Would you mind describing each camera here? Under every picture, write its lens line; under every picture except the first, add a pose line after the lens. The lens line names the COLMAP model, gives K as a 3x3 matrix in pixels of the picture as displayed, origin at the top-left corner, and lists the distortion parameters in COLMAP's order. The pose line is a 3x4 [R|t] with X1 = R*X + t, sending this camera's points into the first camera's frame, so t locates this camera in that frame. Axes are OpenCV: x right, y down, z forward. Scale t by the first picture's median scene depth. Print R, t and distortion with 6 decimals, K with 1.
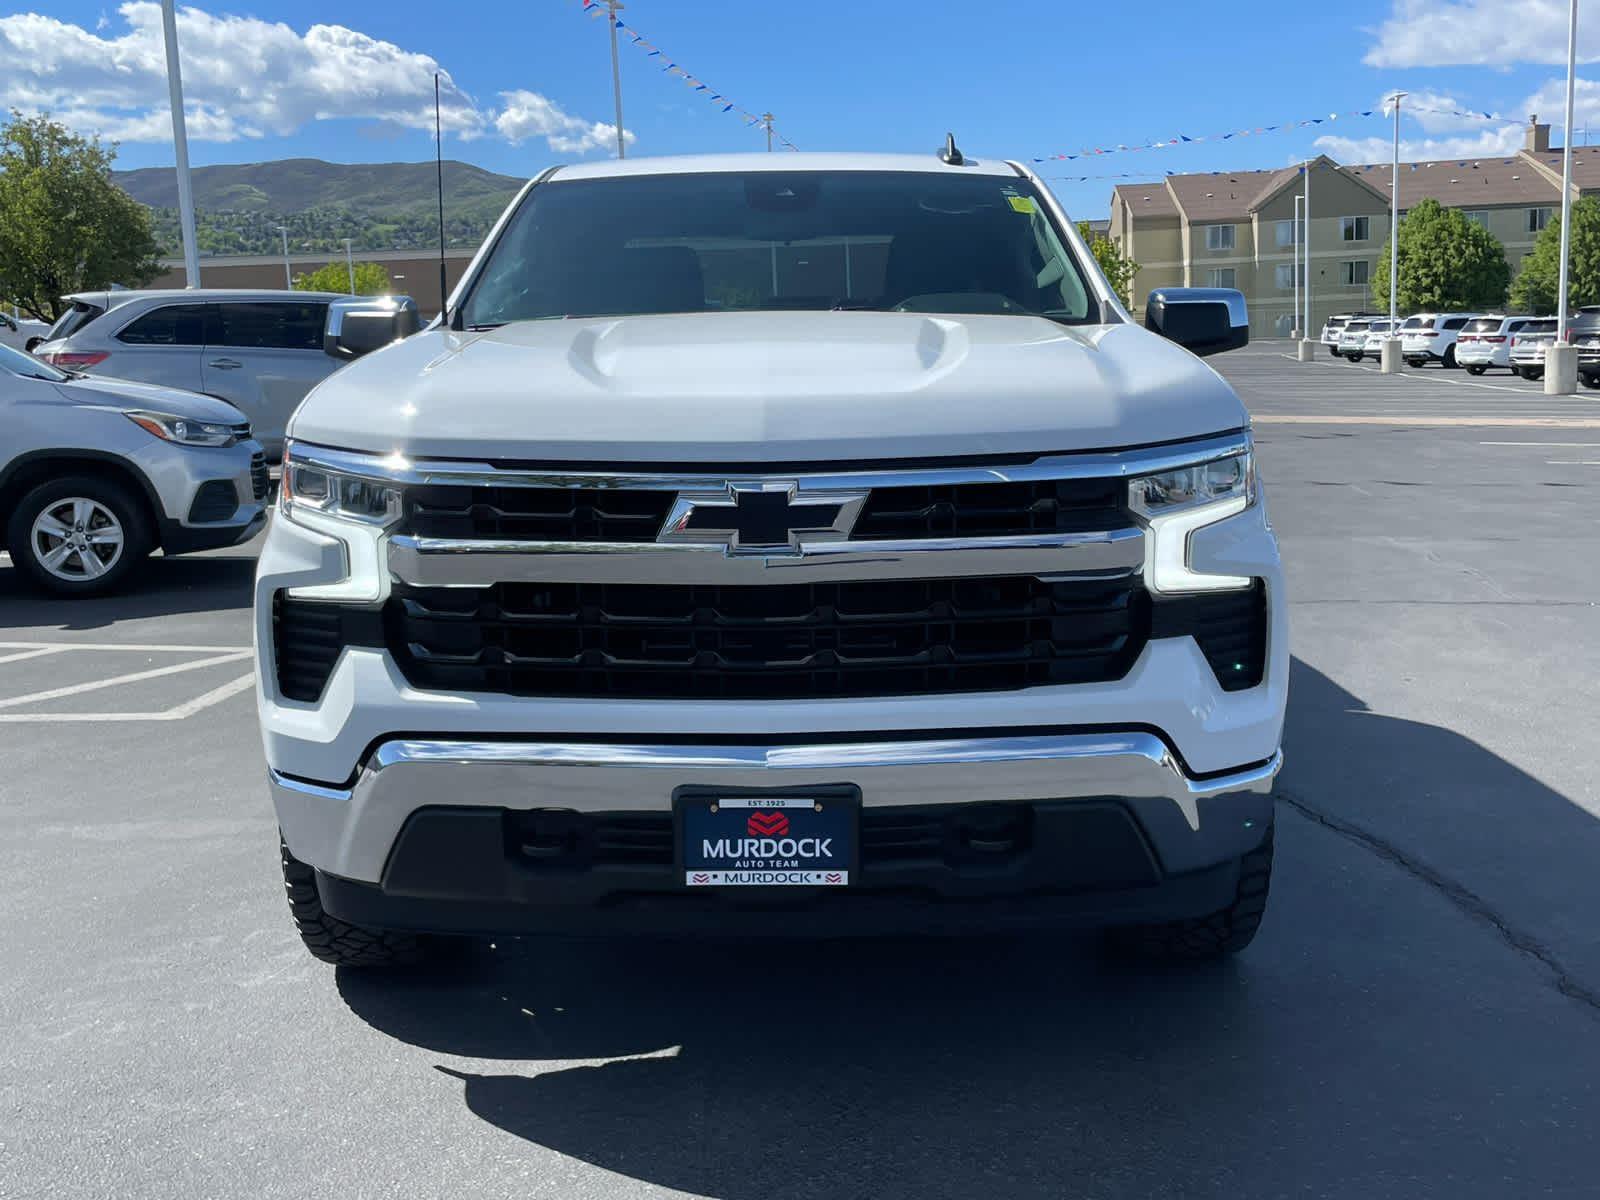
lens RADIAL K [[1670.9, 0, 827.1], [0, 1670.9, 594.0], [0, 0, 1]] dist [0.139482, -0.257237]
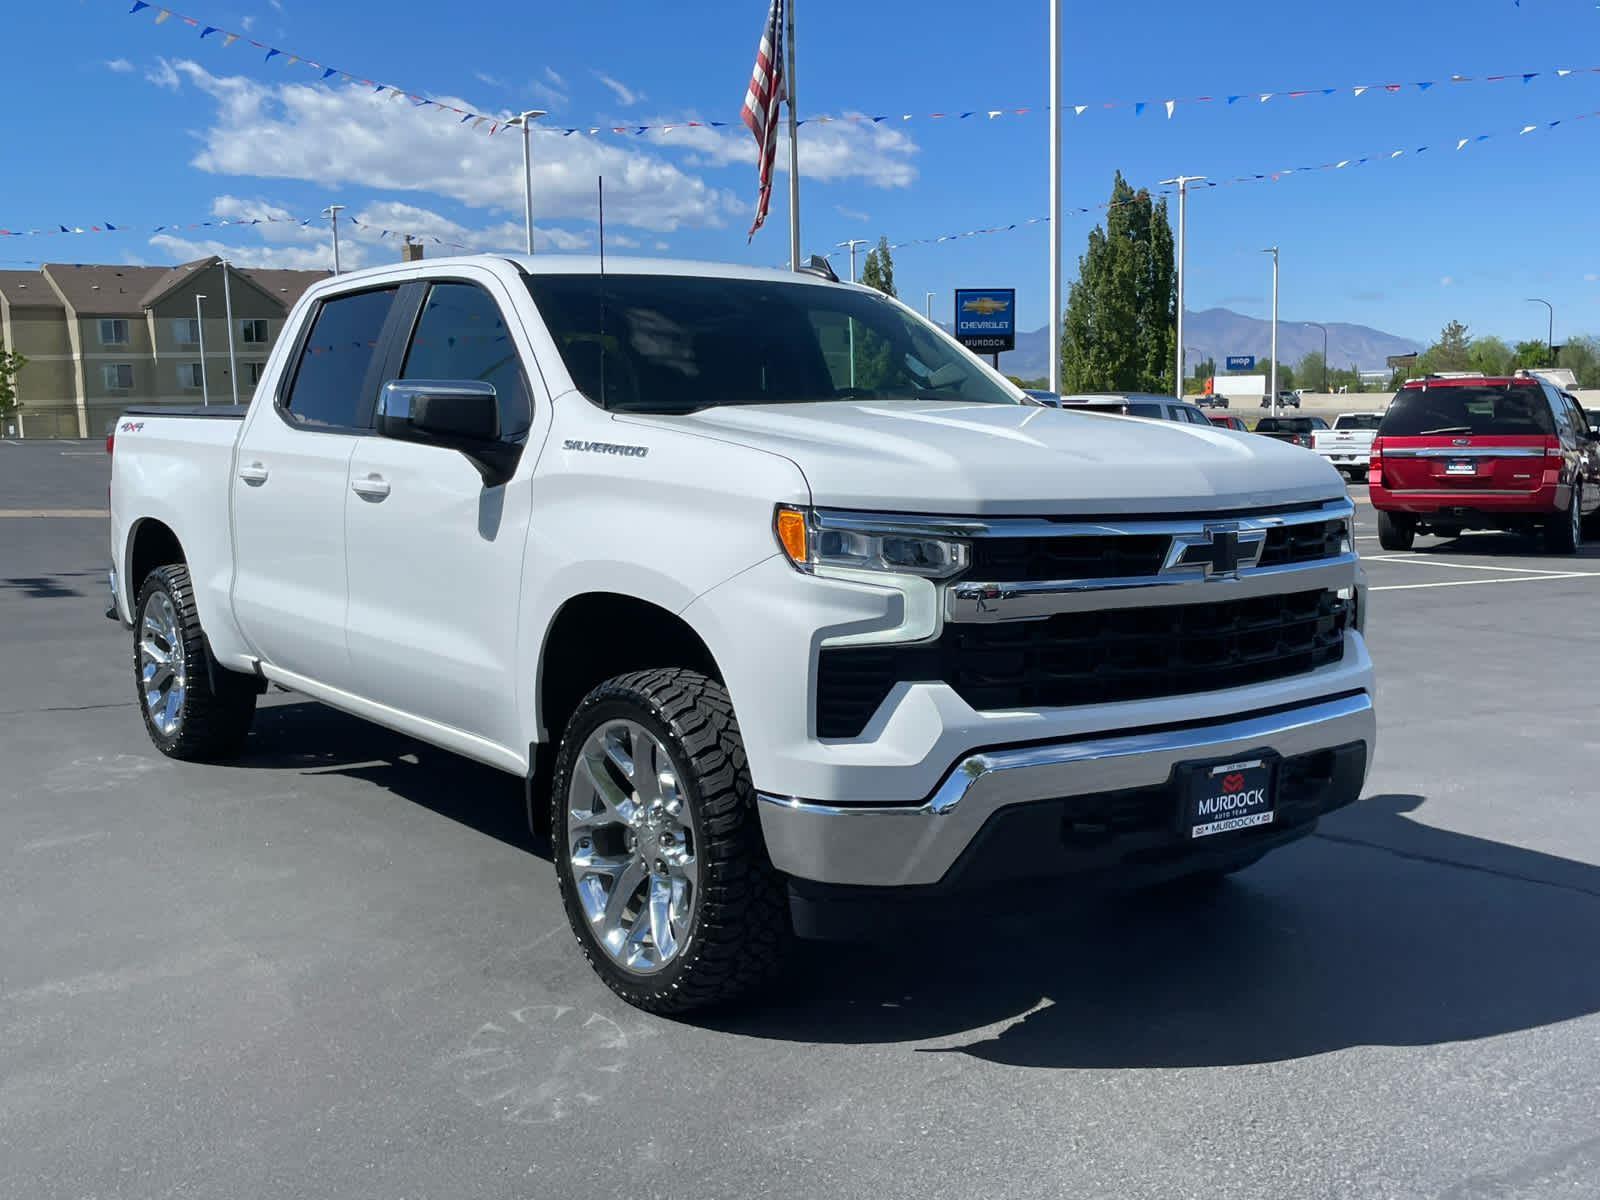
lens RADIAL K [[1670.9, 0, 827.1], [0, 1670.9, 594.0], [0, 0, 1]] dist [0.139482, -0.257237]
pose [[0.797677, -0.051323, 0.600897, -1.081239], [0.086624, 0.995791, -0.029941, 0.000329], [-0.596831, 0.075935, 0.798766, 0.113889]]
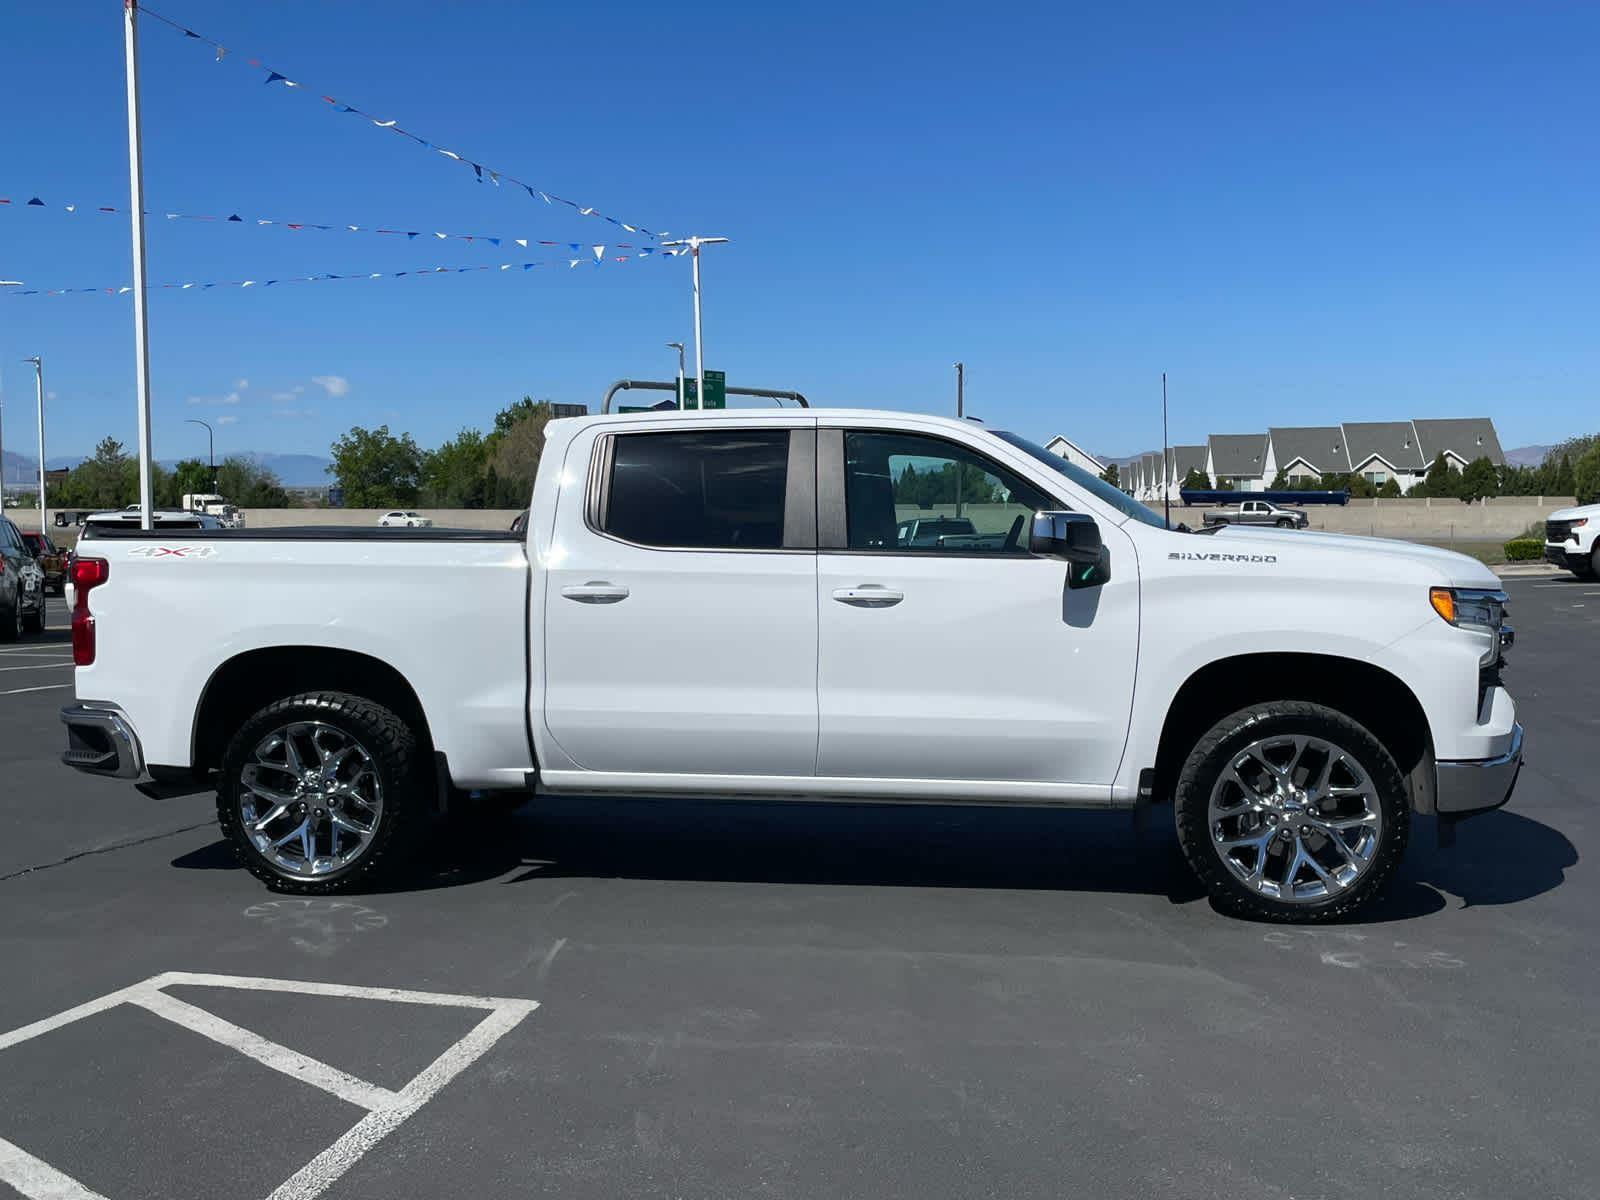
lens RADIAL K [[1670.9, 0, 827.1], [0, 1670.9, 594.0], [0, 0, 1]] dist [0.139482, -0.257237]
pose [[0.133029, -0.025969, 0.990772, -2.562374], [0.158489, 0.987350, 0.004599, -0.229306], [-0.978358, 0.156415, 0.135462, 1.589150]]
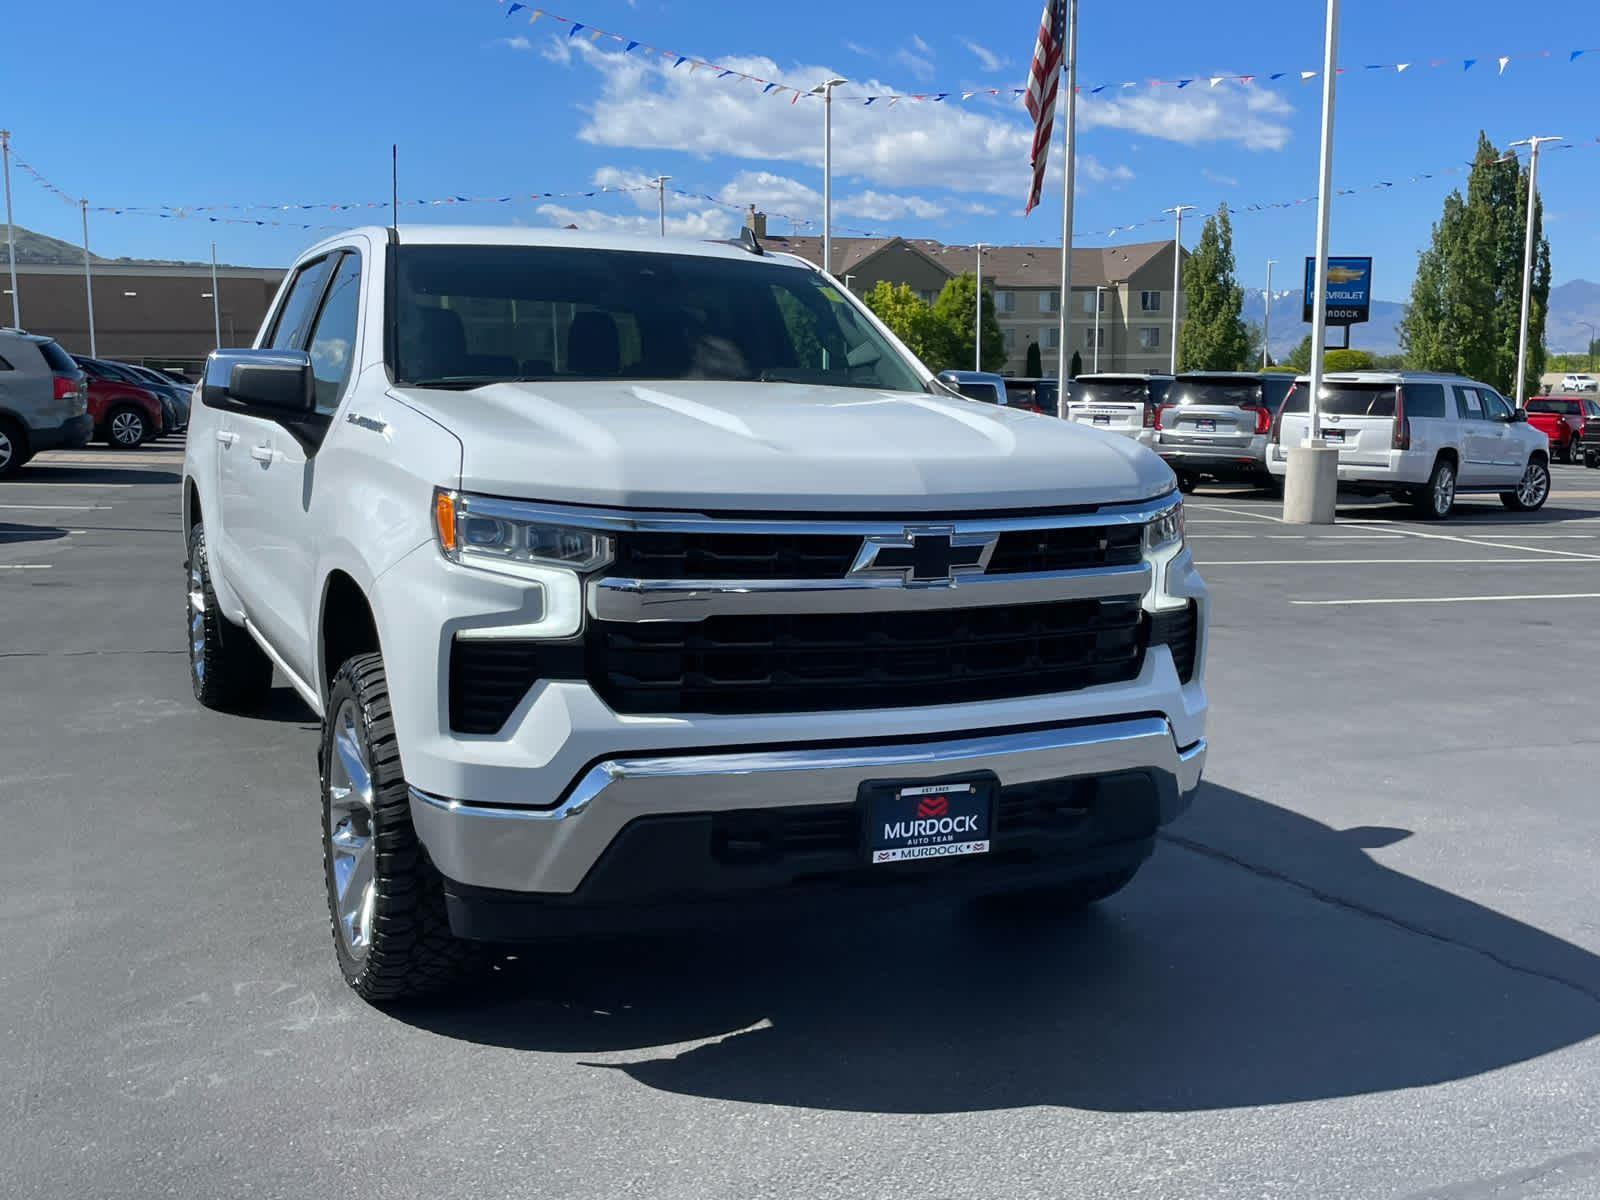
lens RADIAL K [[1670.9, 0, 827.1], [0, 1670.9, 594.0], [0, 0, 1]] dist [0.139482, -0.257237]
pose [[0.903133, -0.021501, 0.428823, -0.623907], [0.035123, 0.999098, -0.023879, 0.008299], [-0.427923, 0.036628, 0.903073, -0.077520]]
